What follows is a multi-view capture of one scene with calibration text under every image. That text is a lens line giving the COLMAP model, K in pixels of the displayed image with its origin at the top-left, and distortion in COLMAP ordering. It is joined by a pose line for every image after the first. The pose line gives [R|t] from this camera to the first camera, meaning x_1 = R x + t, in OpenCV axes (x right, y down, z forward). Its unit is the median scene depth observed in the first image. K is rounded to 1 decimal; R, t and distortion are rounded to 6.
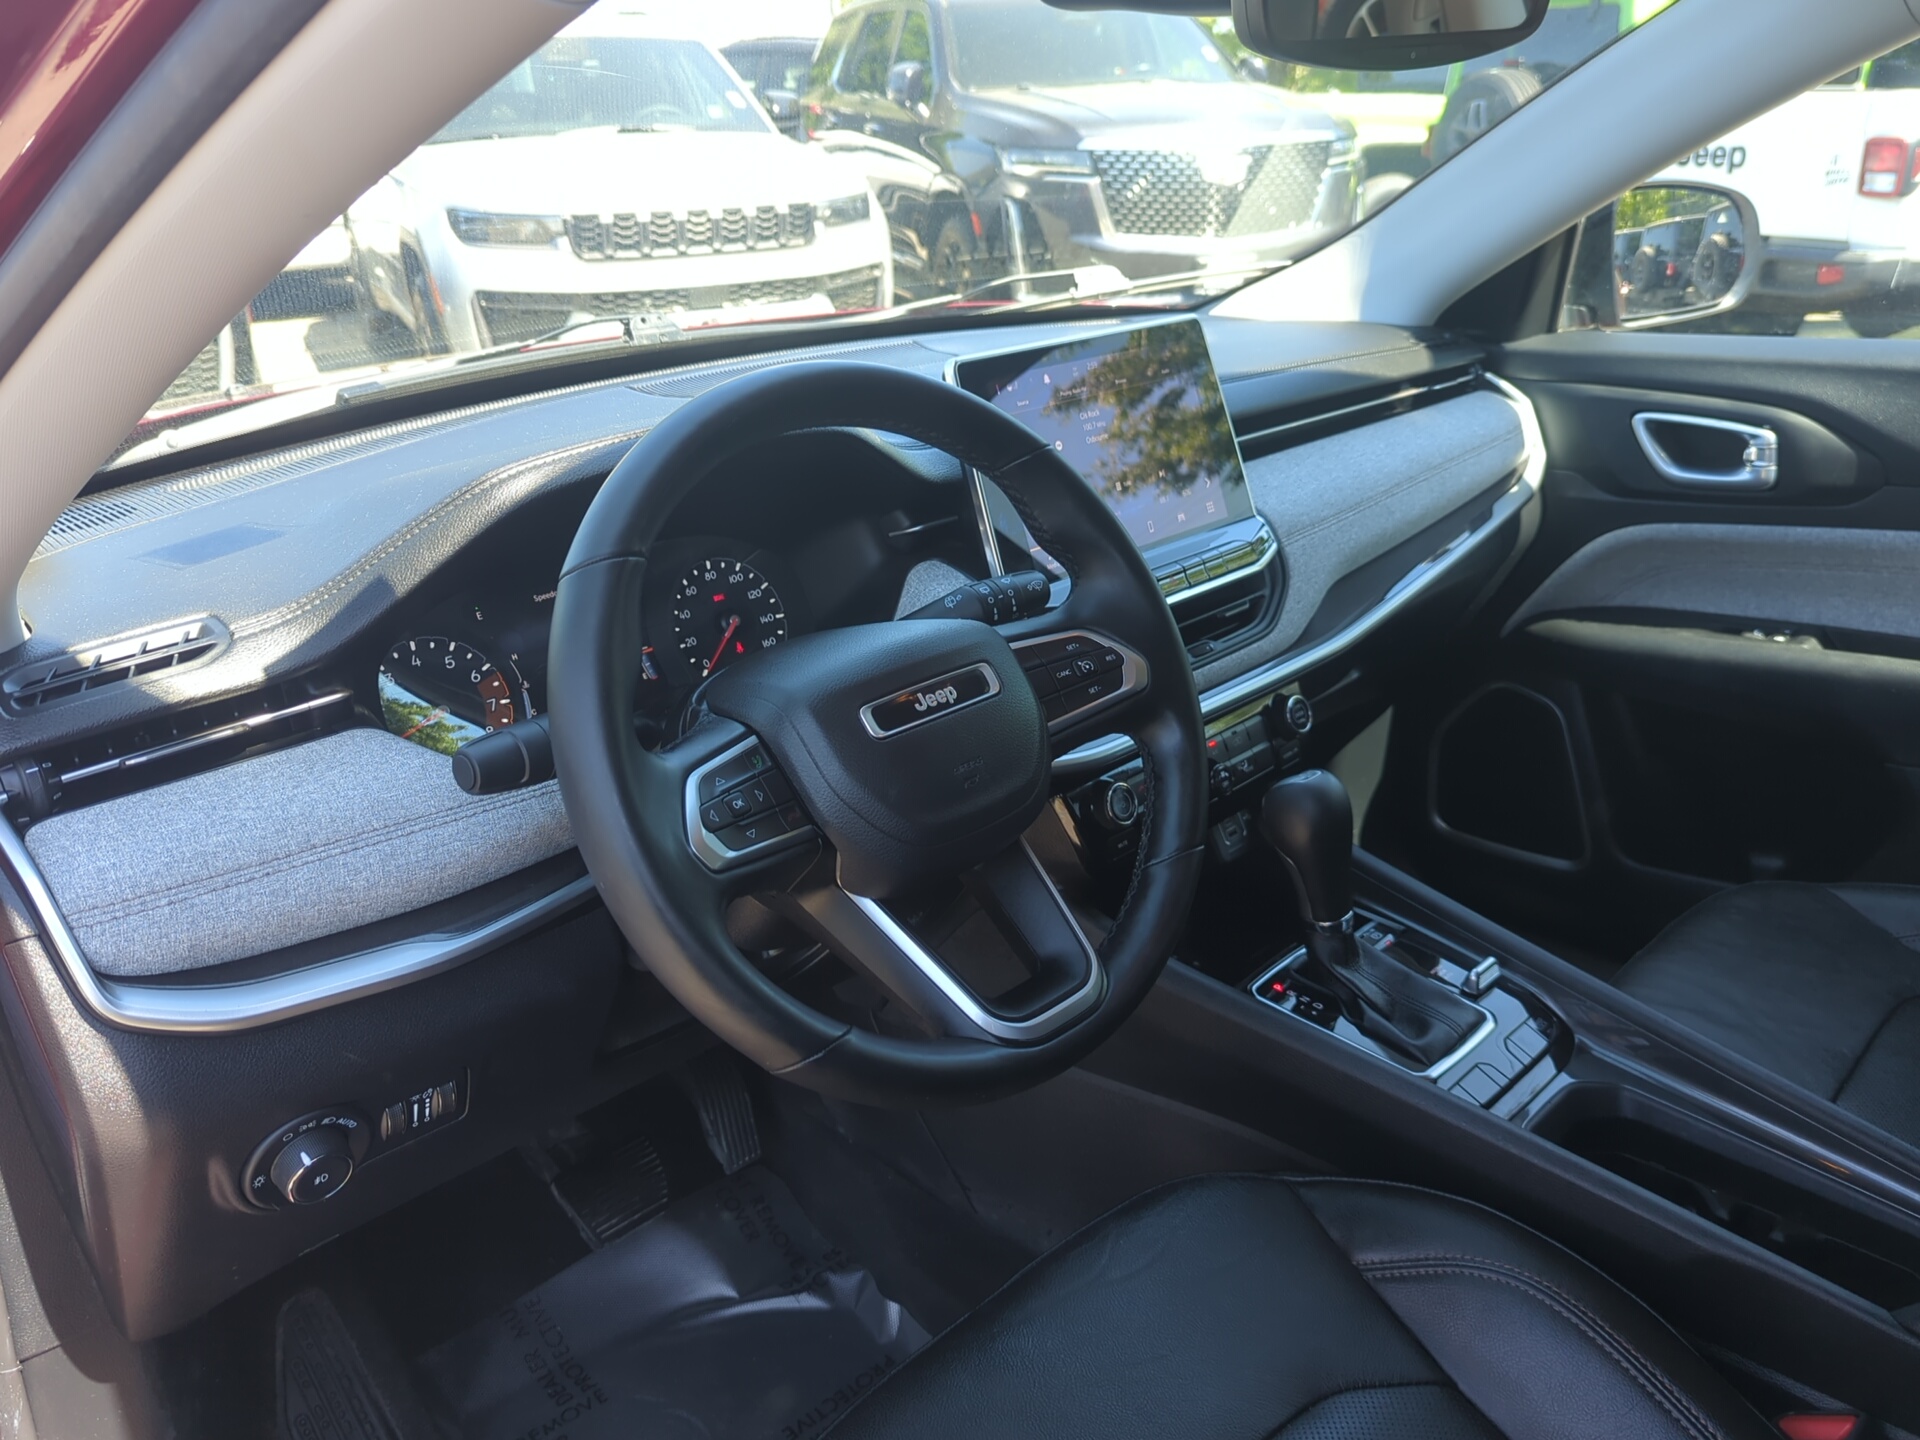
lens RADIAL K [[1562.3, 0, 984.0], [0, 1562.3, 678.7], [0, 0, 1]] dist [0.062047, -0.066752]
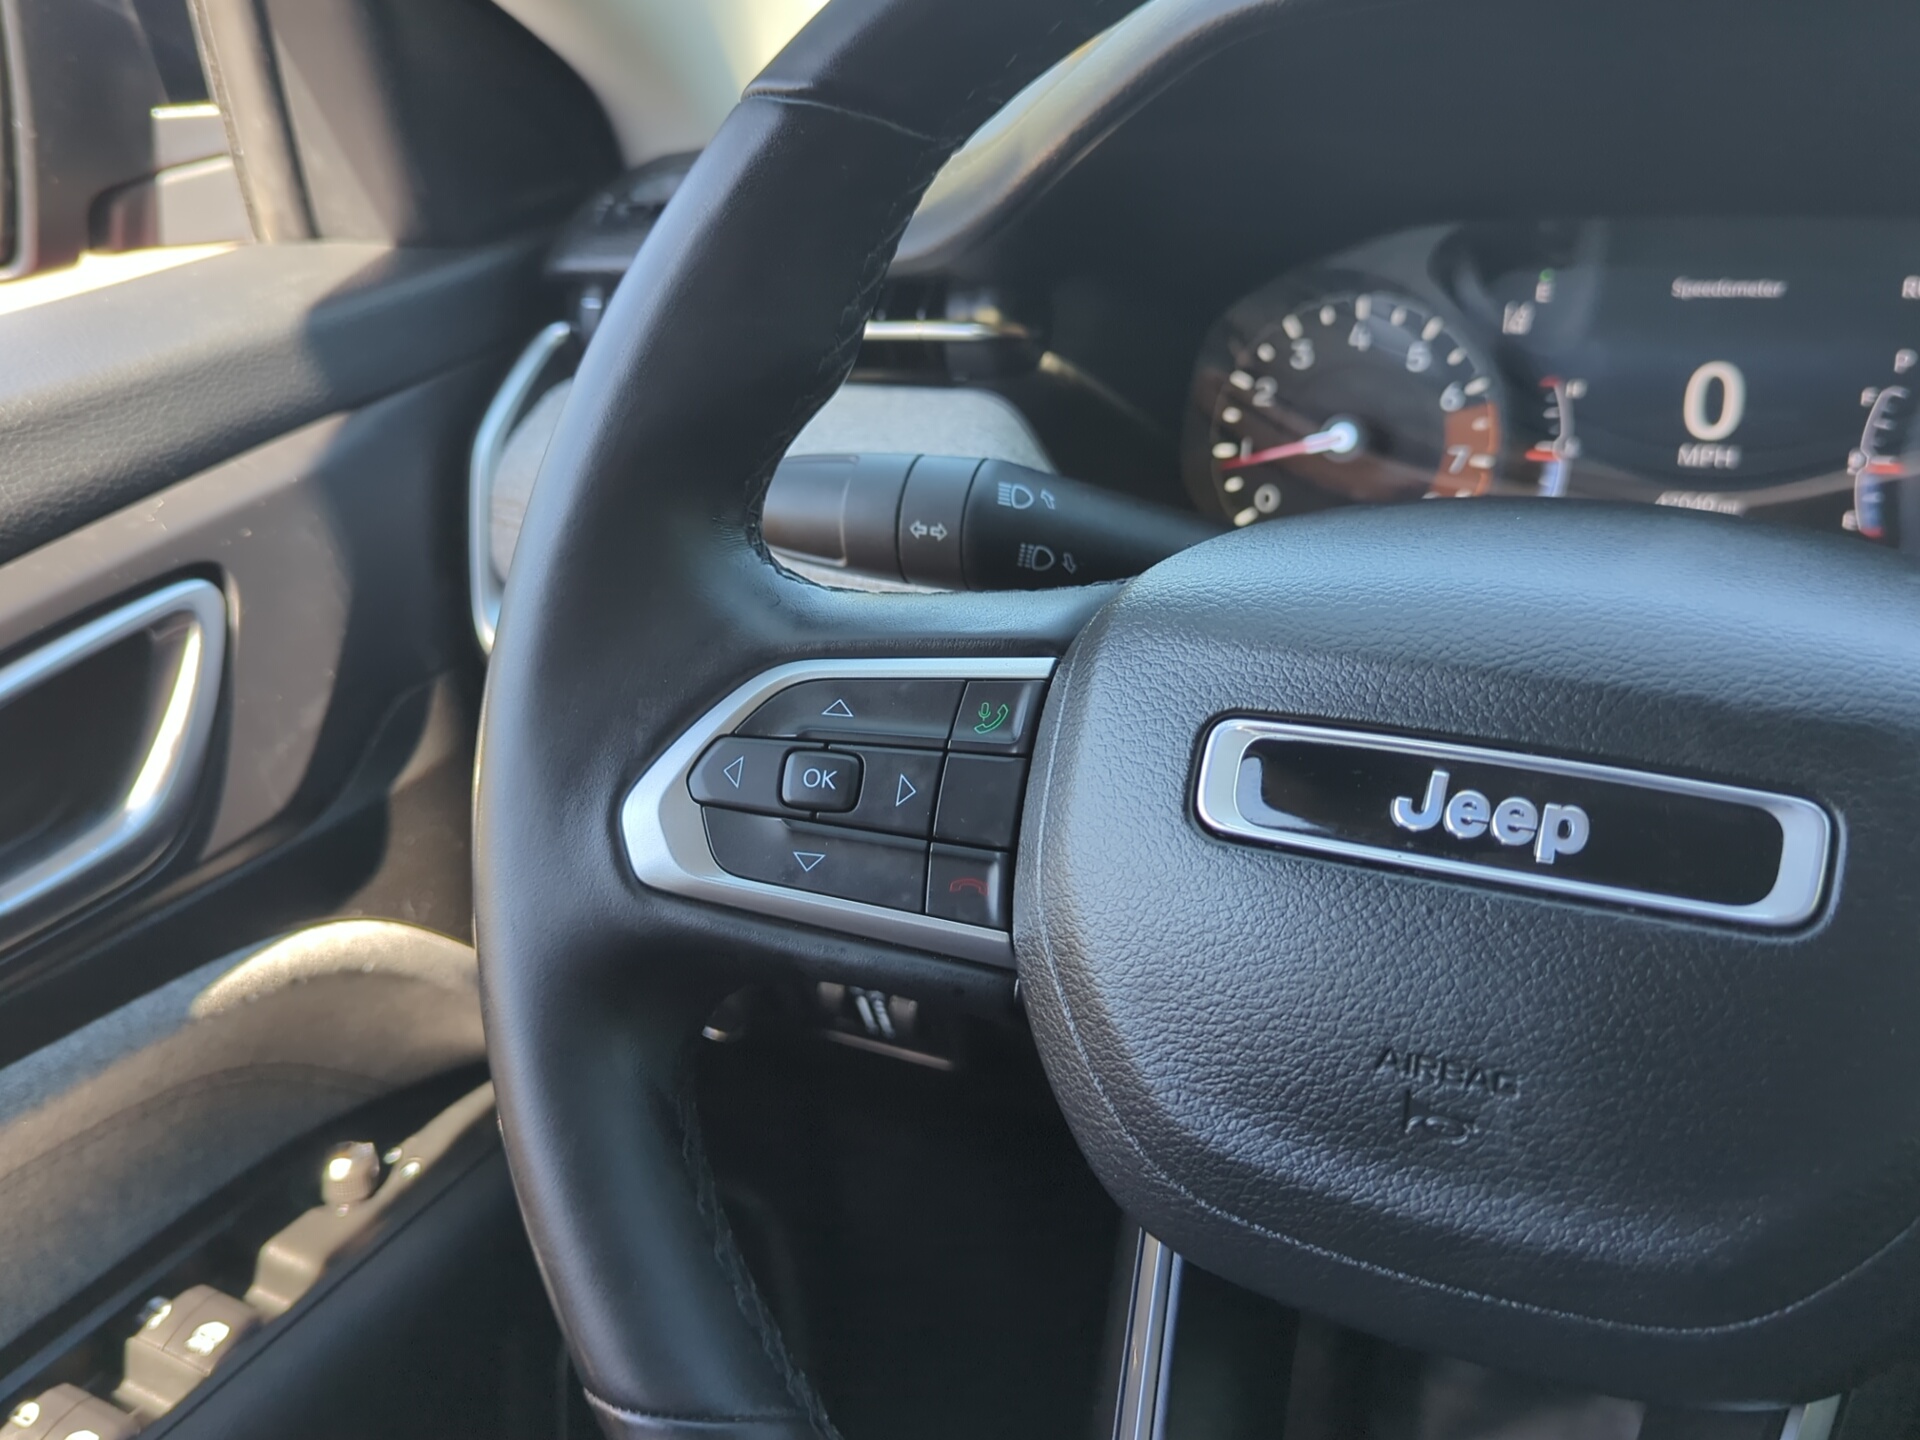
lens RADIAL K [[1781.0, 0, 976.2], [0, 1781.0, 692.9], [0, 0, 1]] dist [0.006983, 0.000000]
pose [[0.323716, 0.414945, -0.850311, 0.133569], [-0.244104, 0.904905, 0.348655, -0.063259], [0.914123, 0.094699, 0.394222, 0.493428]]
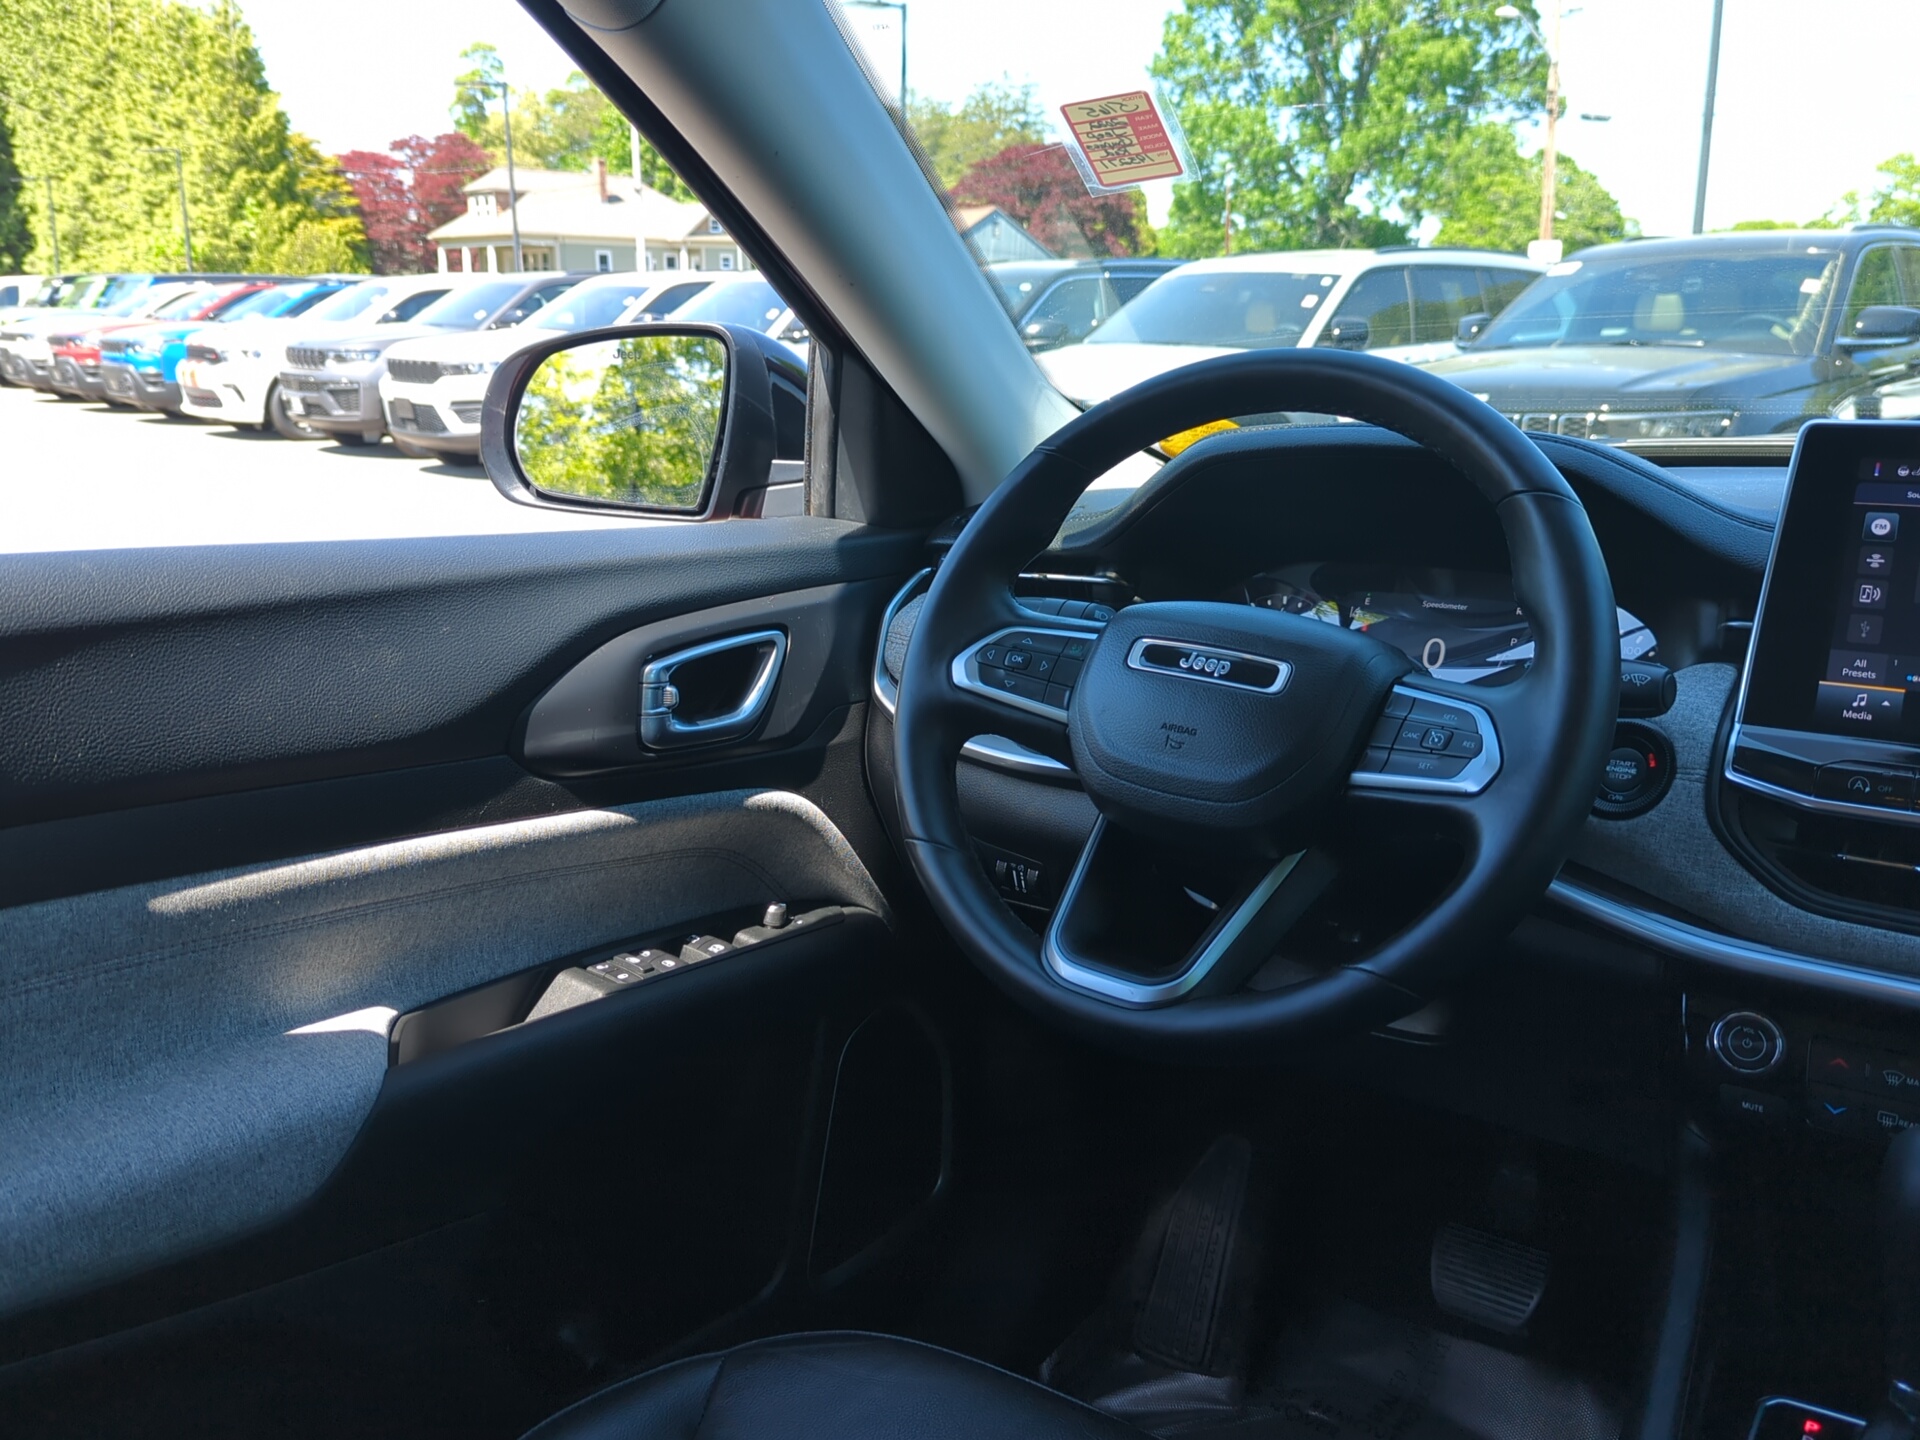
lens RADIAL K [[1562.3, 0, 970.3], [0, 1562.3, 688.0], [0, 0, 1]] dist [0.062047, -0.066752]
pose [[0.160667, 0.229481, -0.959961, 0.586161], [-0.344948, 0.924320, 0.163228, -0.054567], [0.924768, 0.304912, 0.227667, 0.399727]]
